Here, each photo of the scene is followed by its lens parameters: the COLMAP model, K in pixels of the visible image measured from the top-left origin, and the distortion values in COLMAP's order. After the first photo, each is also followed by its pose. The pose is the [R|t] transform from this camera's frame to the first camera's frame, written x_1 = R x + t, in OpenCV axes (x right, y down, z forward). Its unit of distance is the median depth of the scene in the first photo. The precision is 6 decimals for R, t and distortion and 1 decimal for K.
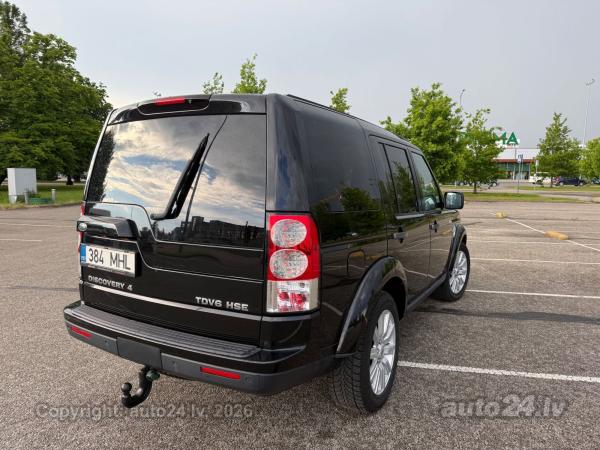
lens RADIAL K [[428.1, 0, 300.0], [0, 428.1, 225.0], [0, 0, 1]] dist [0.082832, -0.104268]
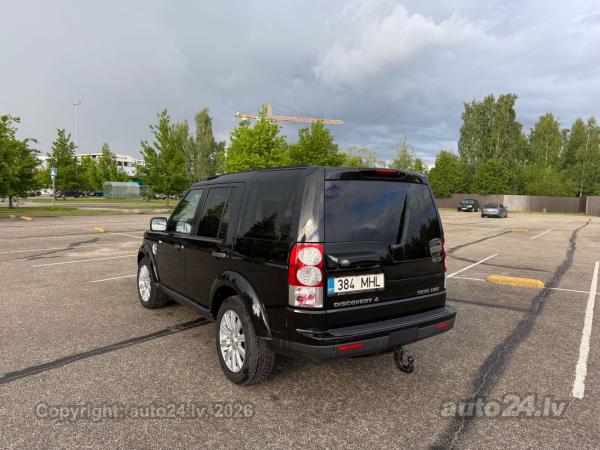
lens RADIAL K [[428.1, 0, 300.0], [0, 428.1, 225.0], [0, 0, 1]] dist [0.082832, -0.104268]
pose [[0.453245, -0.060949, 0.889300, -0.174219], [0.081459, 0.996317, 0.026766, -0.015675], [-0.887656, 0.060310, 0.456541, 0.055857]]
